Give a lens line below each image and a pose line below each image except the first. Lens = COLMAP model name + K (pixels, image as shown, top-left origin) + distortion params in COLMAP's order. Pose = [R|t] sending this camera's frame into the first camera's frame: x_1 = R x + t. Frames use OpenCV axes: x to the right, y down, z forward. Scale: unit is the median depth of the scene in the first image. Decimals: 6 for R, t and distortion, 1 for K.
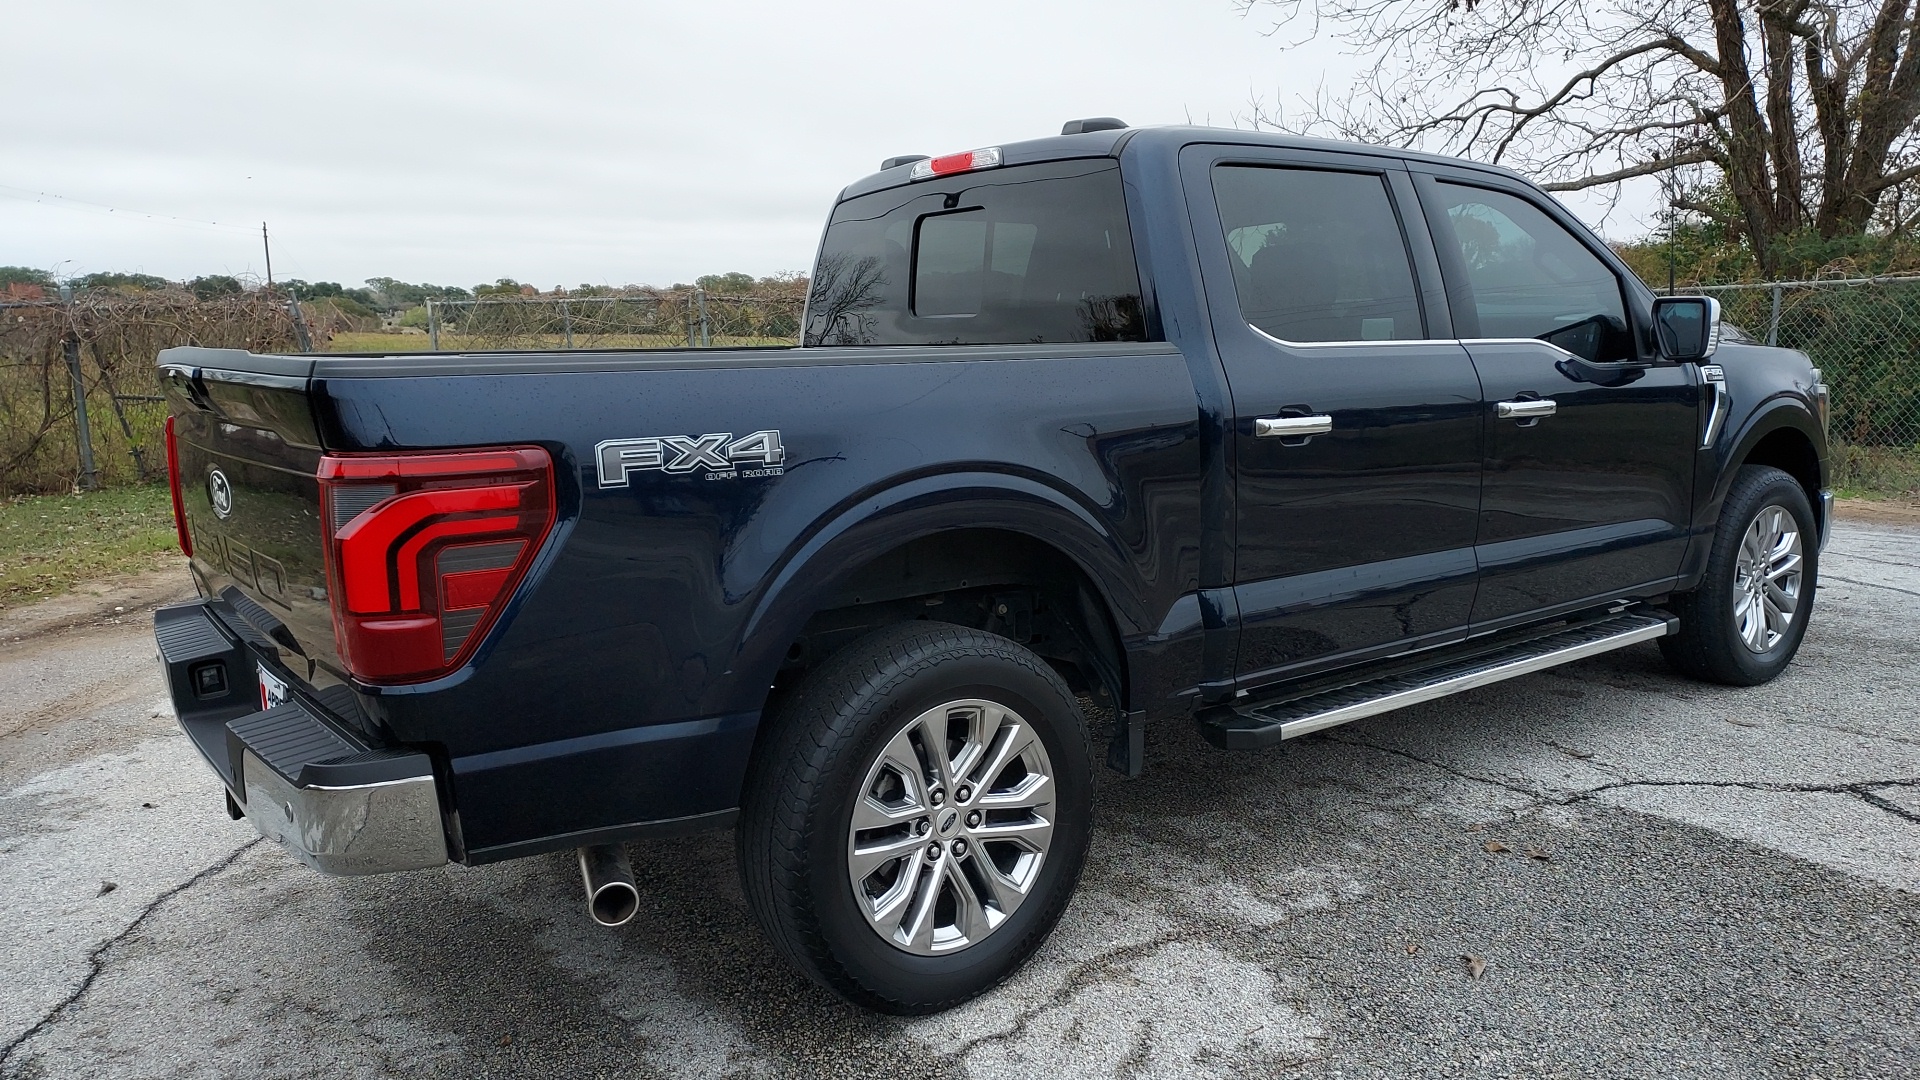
lens RADIAL K [[1388.0, 0, 973.3], [0, 1388.0, 535.2], [0, 0, 1]] dist [0.068534, -0.055091]
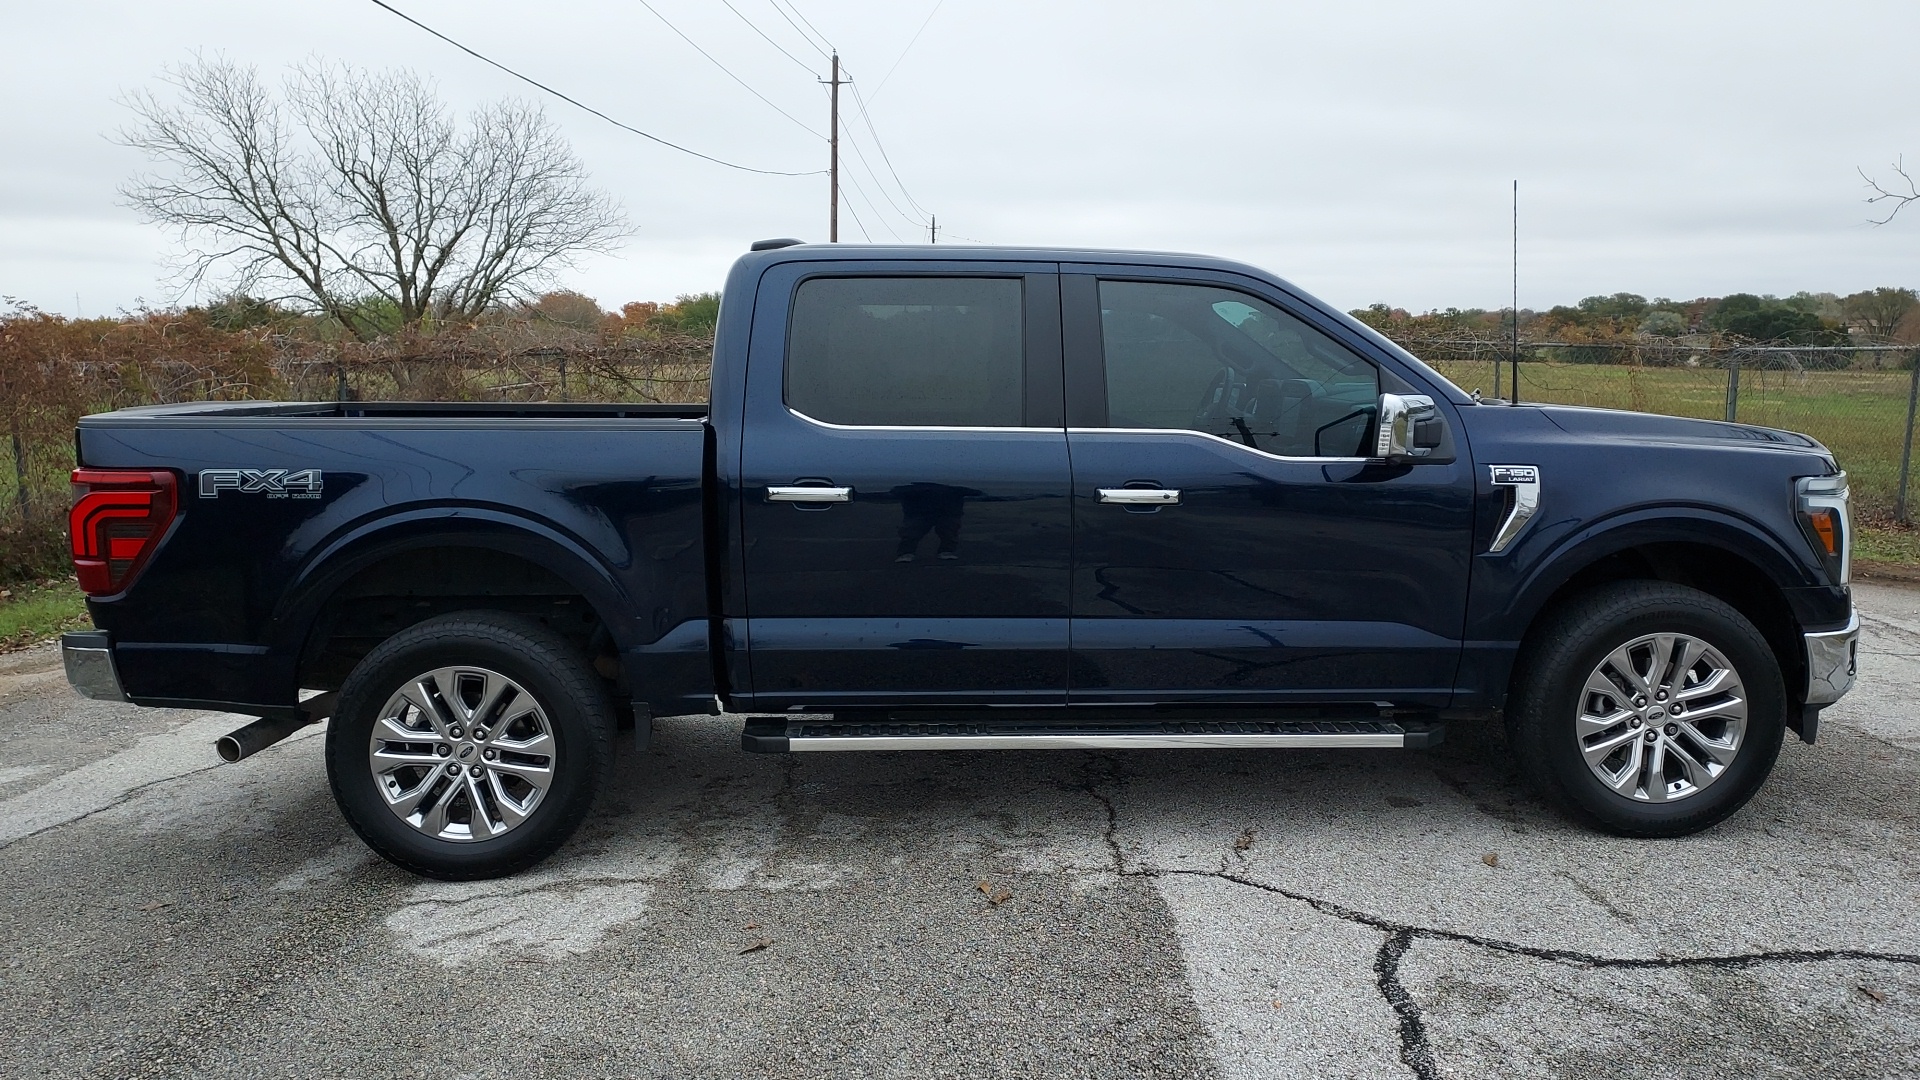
lens RADIAL K [[1388.0, 0, 964.6], [0, 1388.0, 548.9], [0, 0, 1]] dist [0.068534, -0.055091]
pose [[0.822634, 0.095417, -0.560508, 1.160562], [-0.099343, 0.994775, 0.023543, -0.083029], [0.559825, 0.036315, 0.827814, 0.089947]]
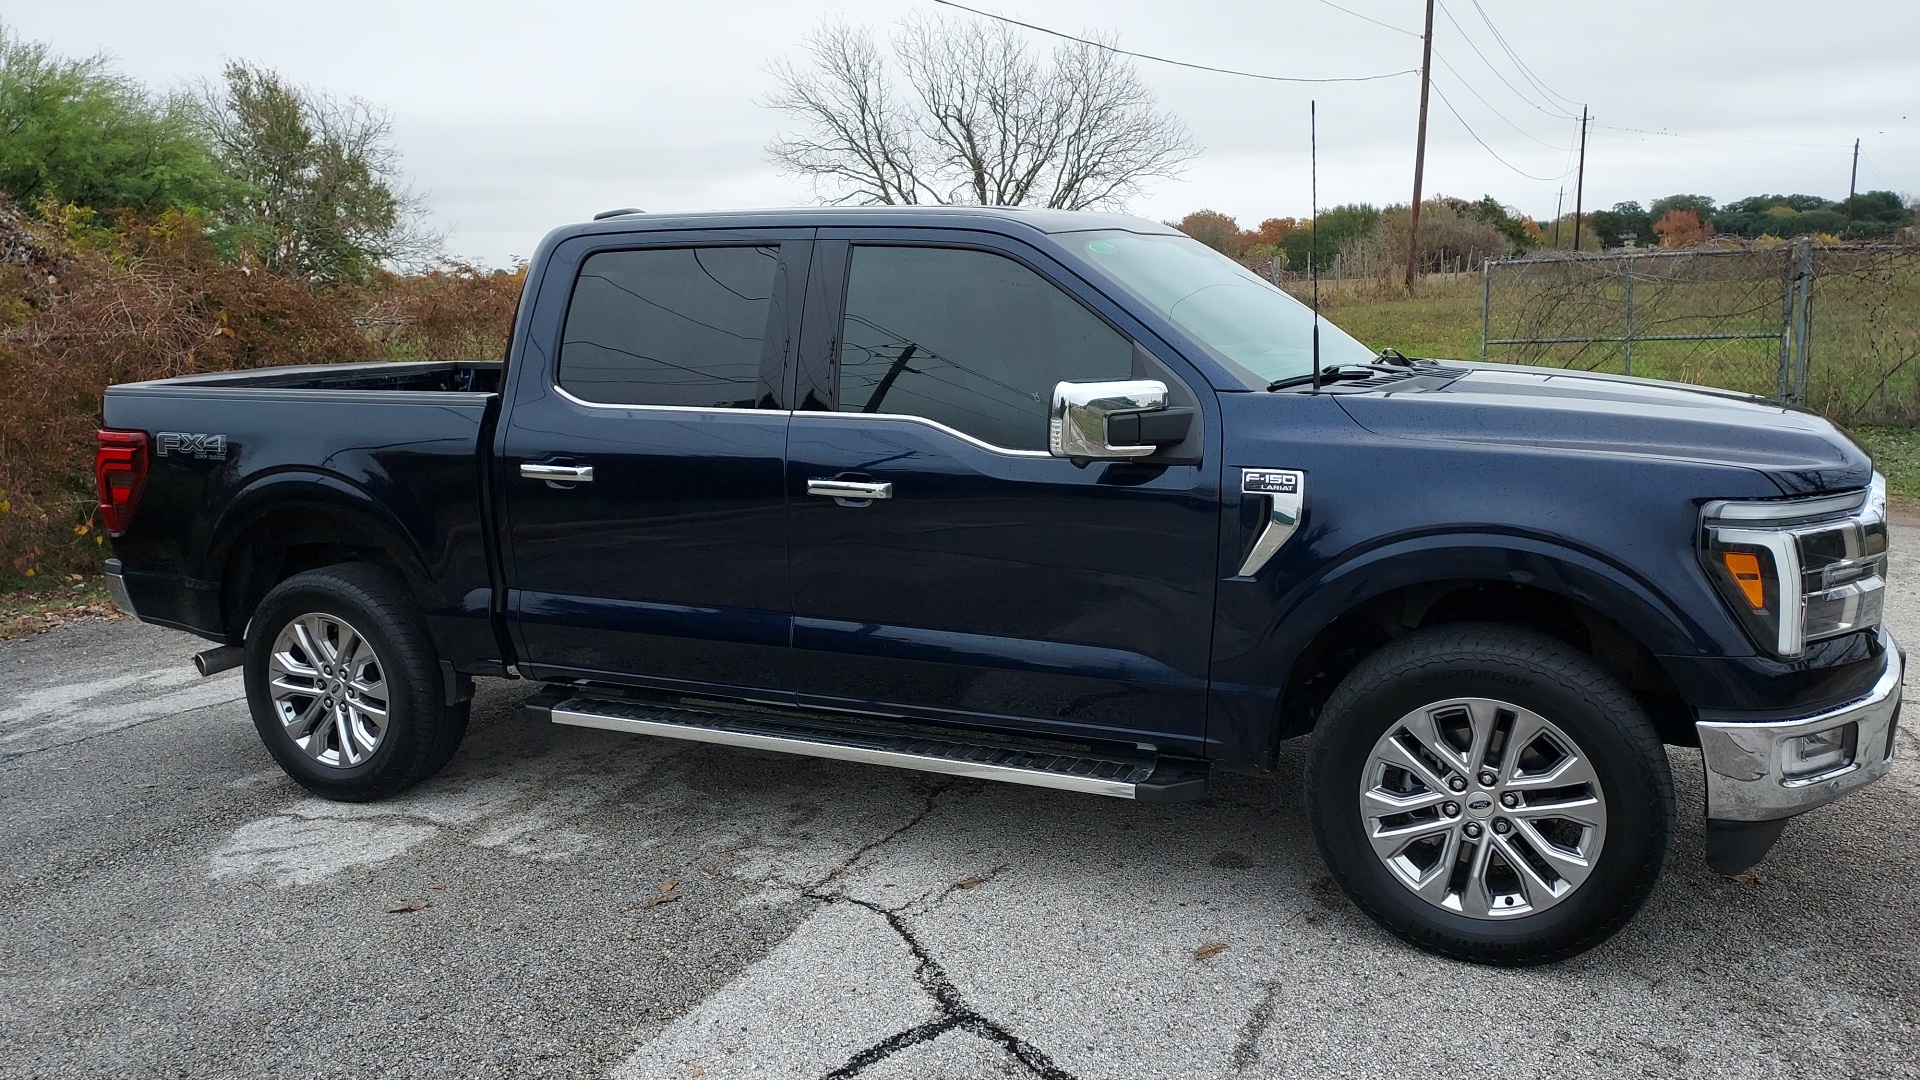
lens RADIAL K [[1388.0, 0, 959.2], [0, 1388.0, 549.0], [0, 0, 1]] dist [0.068534, -0.055091]
pose [[0.488010, 0.171077, -0.855908, 1.654102], [-0.116101, 0.984613, 0.130606, -0.240973], [0.865082, 0.035634, 0.500363, 0.789891]]
